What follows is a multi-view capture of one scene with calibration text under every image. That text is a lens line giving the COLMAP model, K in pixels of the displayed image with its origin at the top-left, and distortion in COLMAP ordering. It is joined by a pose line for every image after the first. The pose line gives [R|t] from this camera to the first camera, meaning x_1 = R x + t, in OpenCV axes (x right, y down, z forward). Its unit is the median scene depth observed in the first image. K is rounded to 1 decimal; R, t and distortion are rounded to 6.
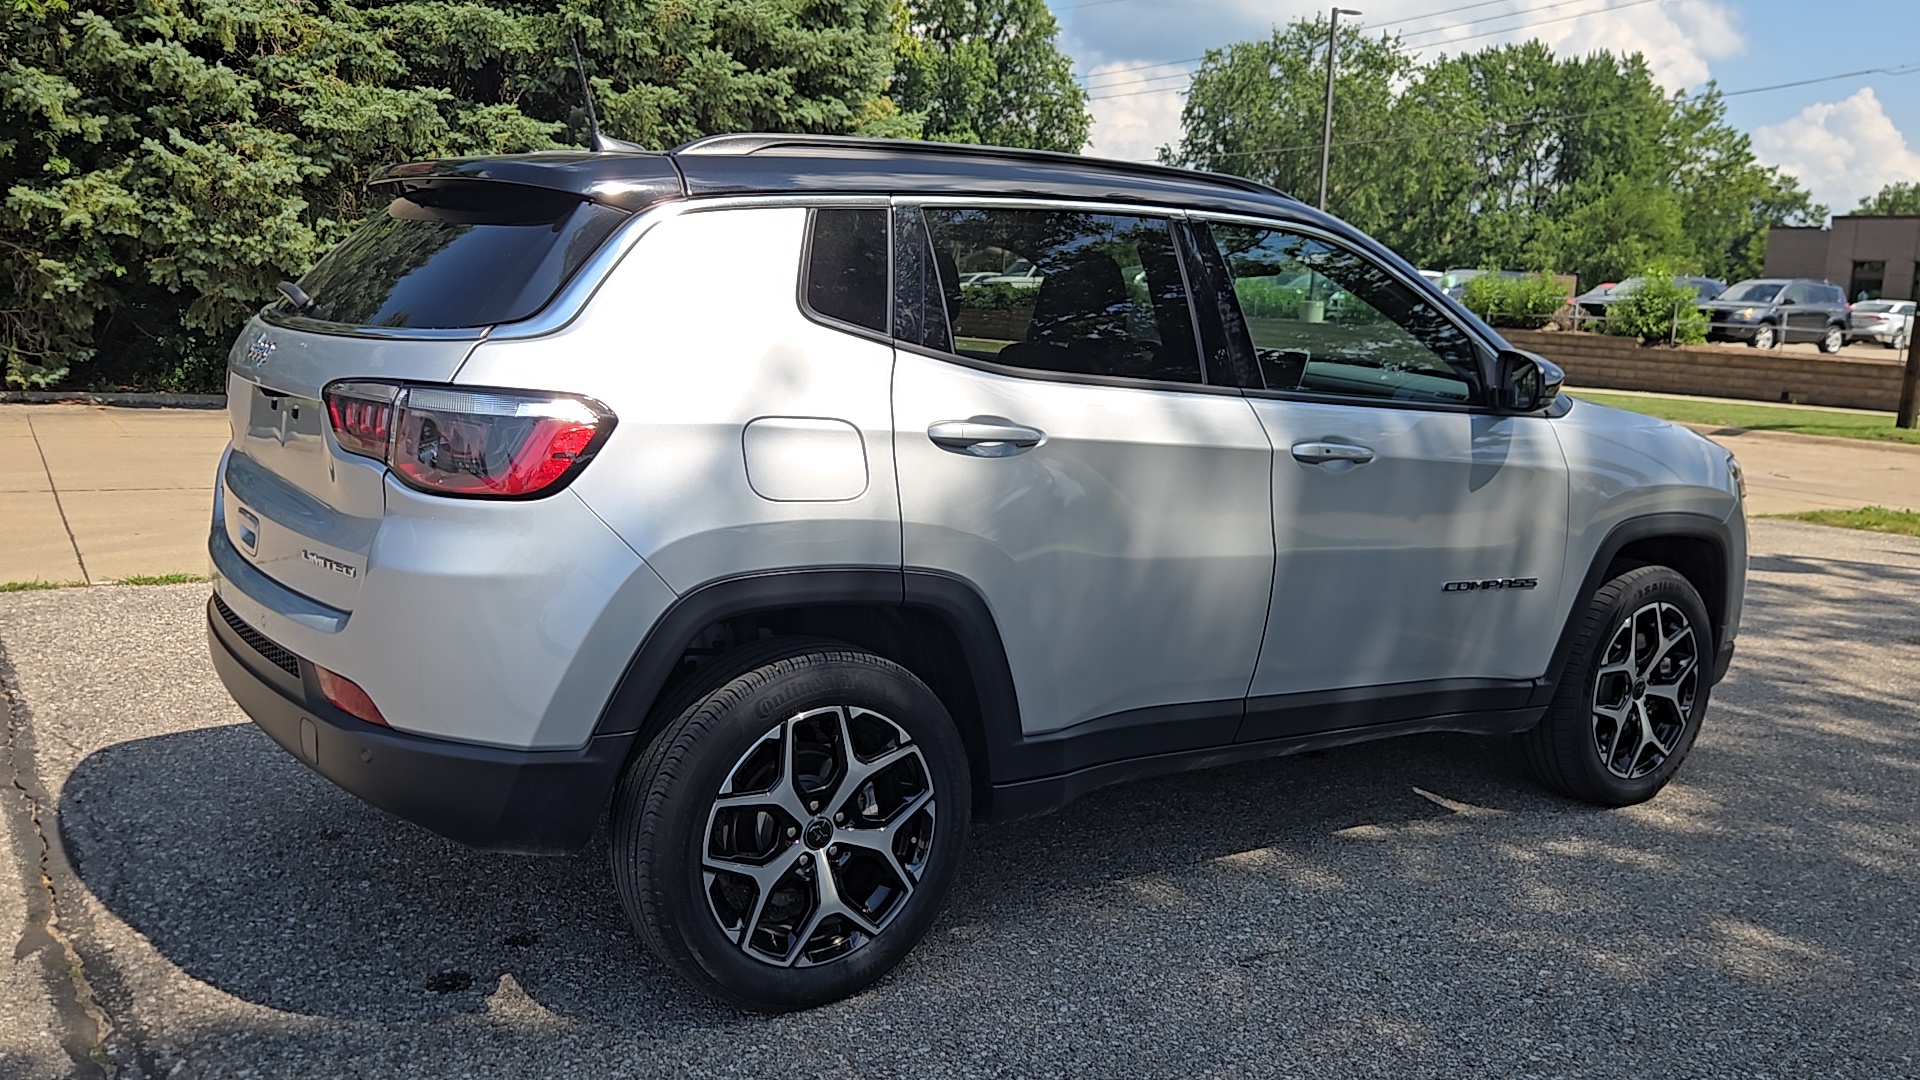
lens RADIAL K [[1604.3, 0, 961.0], [0, 1604.3, 523.4], [0, 0, 1]] dist [0.016216, 0.002074]
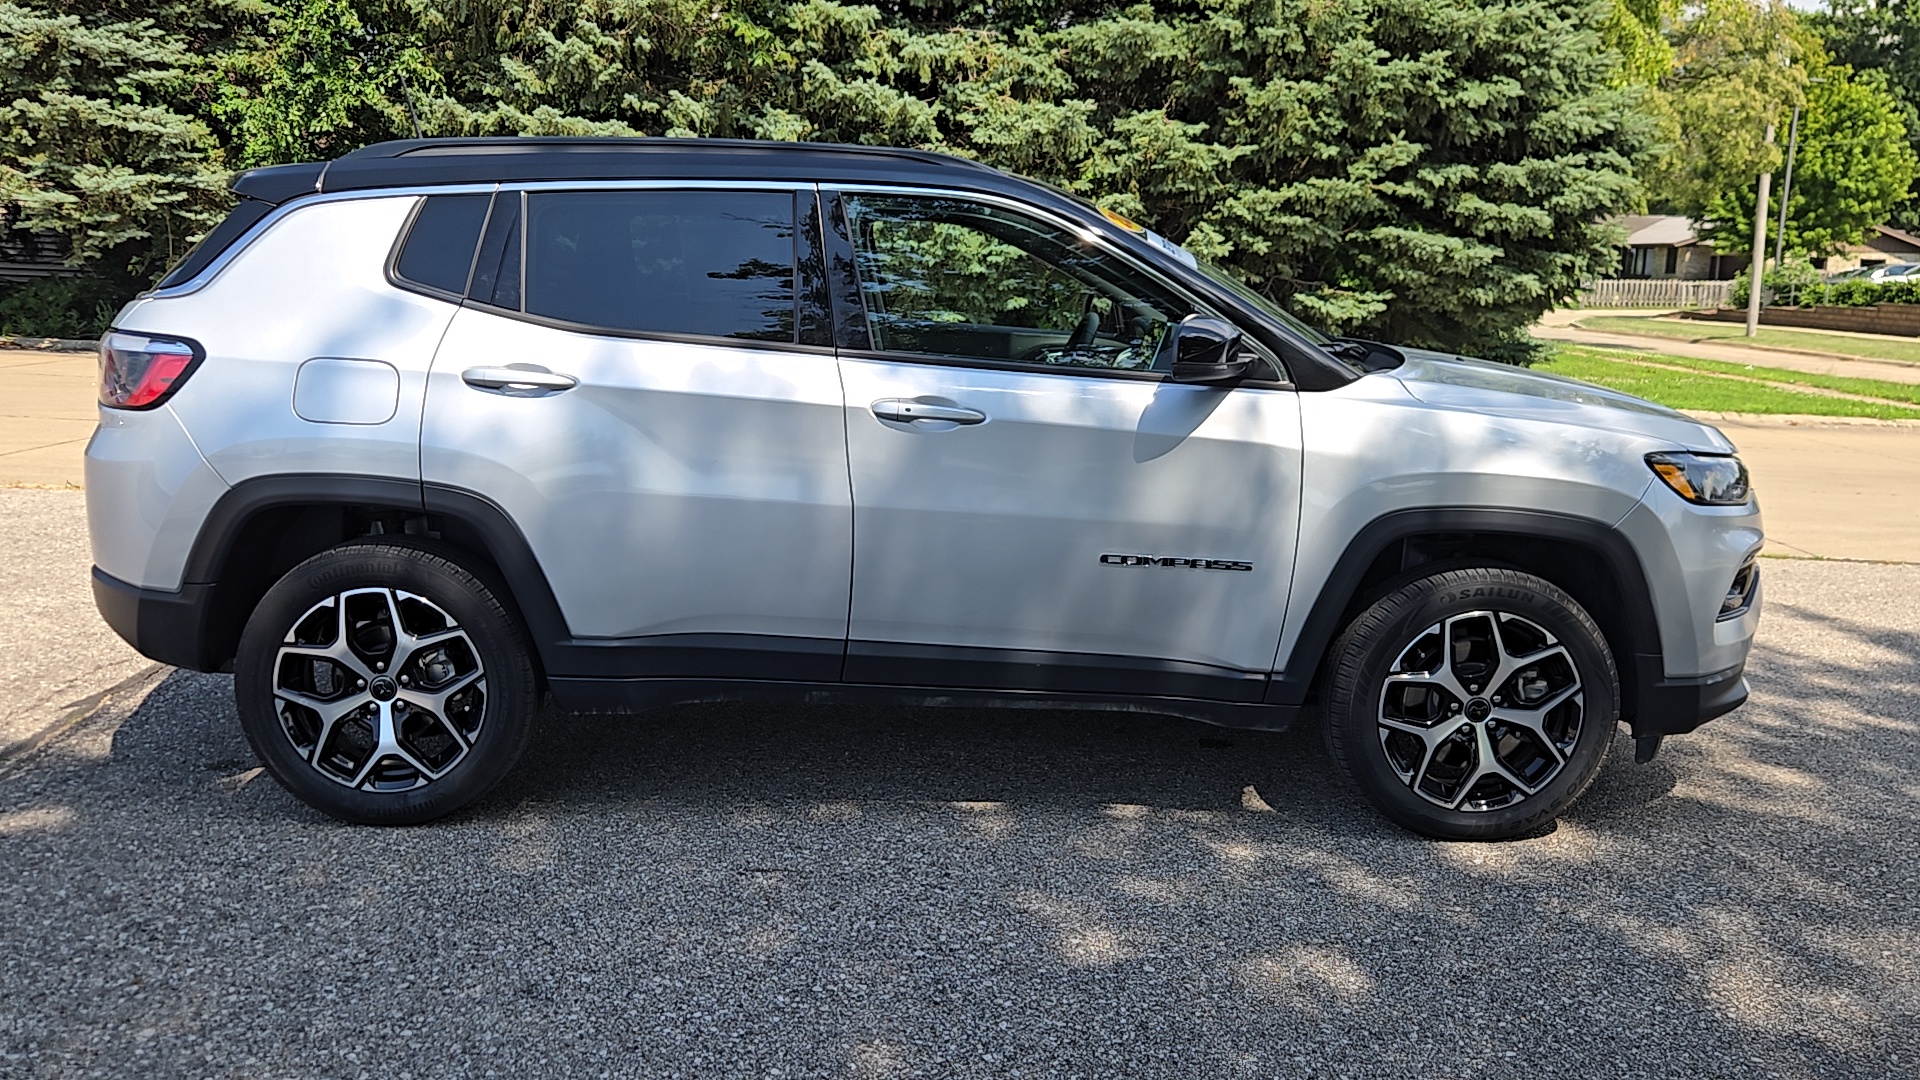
lens RADIAL K [[1621.7, 0, 962.1], [0, 1621.7, 517.4], [0, 0, 1]] dist [0.000715, 0.011888]
pose [[0.839883, 0.065085, -0.538851, 0.942524], [-0.068309, 0.997566, 0.014021, 0.008344], [0.538452, 0.025032, 0.842285, 0.156163]]
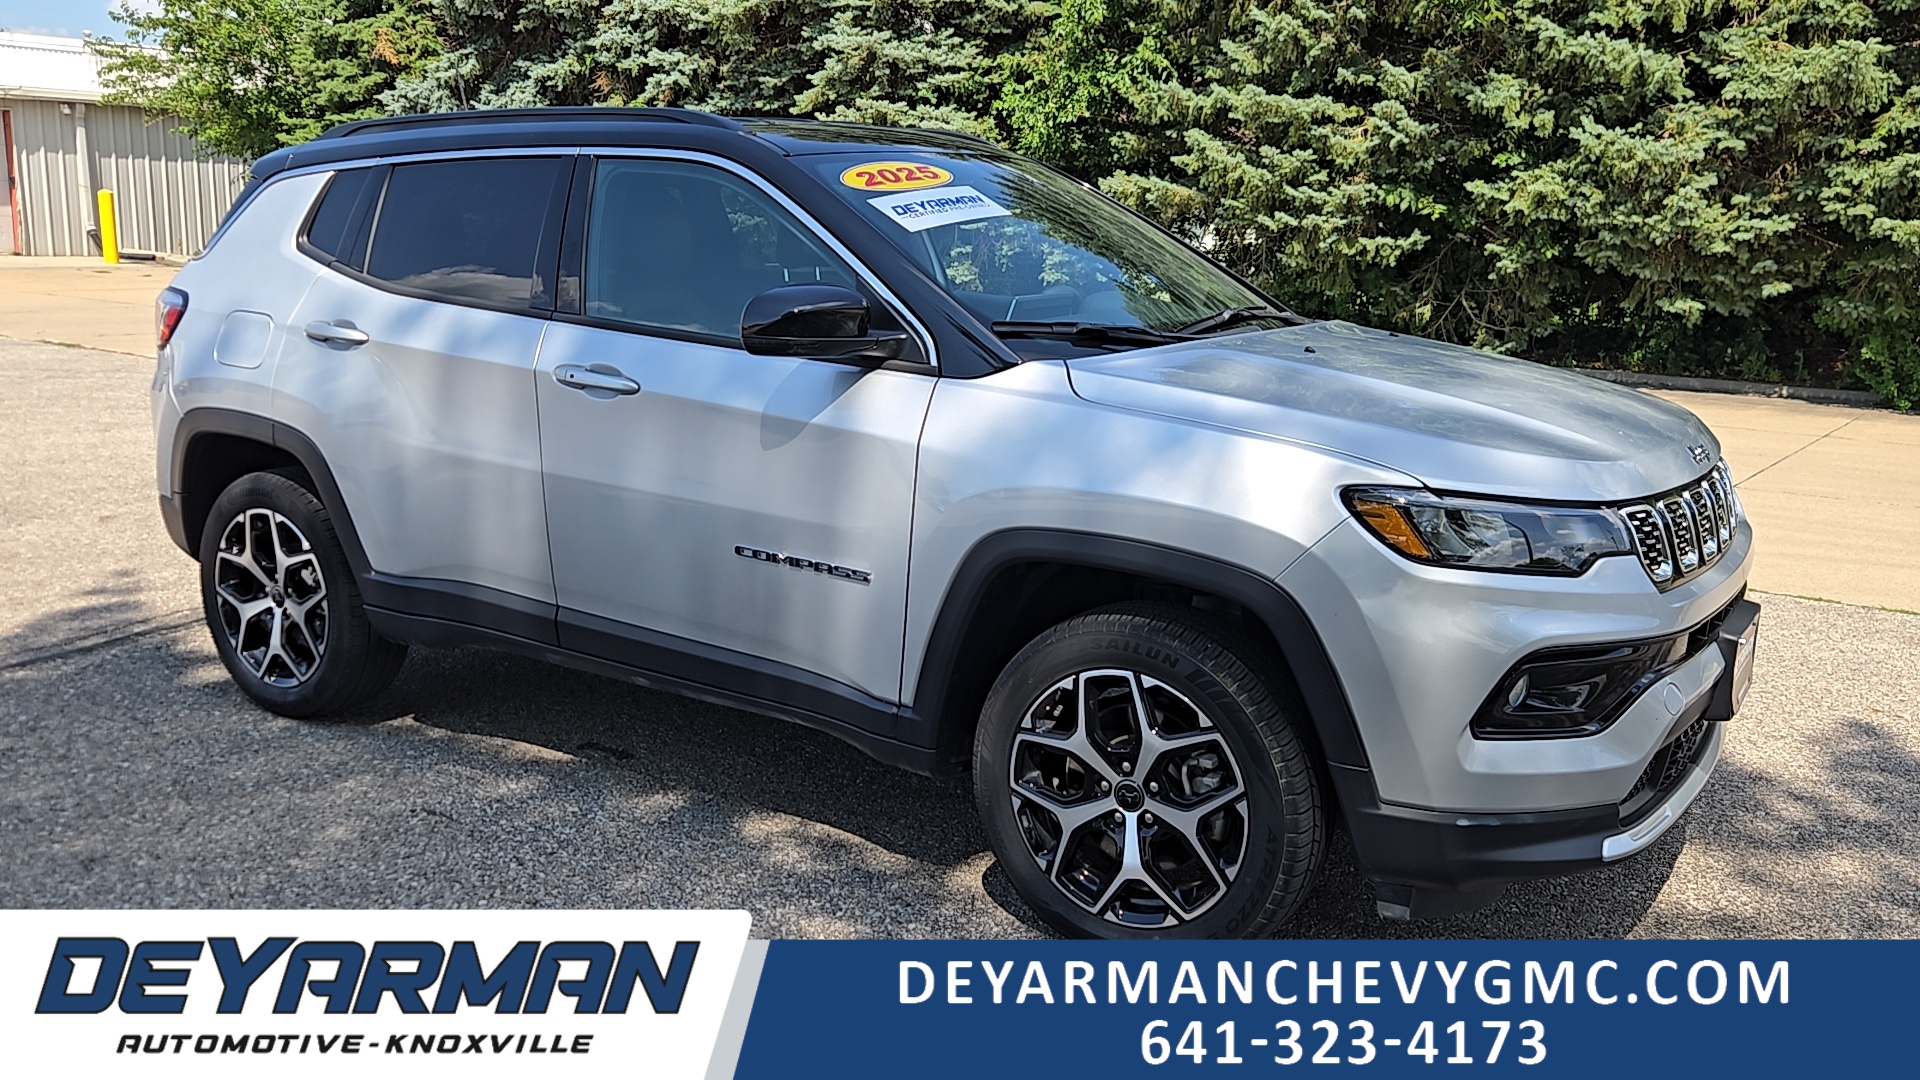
lens RADIAL K [[1604.3, 0, 961.0], [0, 1604.3, 523.4], [0, 0, 1]] dist [0.016216, 0.002074]
pose [[0.383852, 0.137040, -0.913169, 1.436916], [-0.136141, 0.986518, 0.090821, -0.089665], [0.913303, 0.089458, 0.397334, 0.939331]]
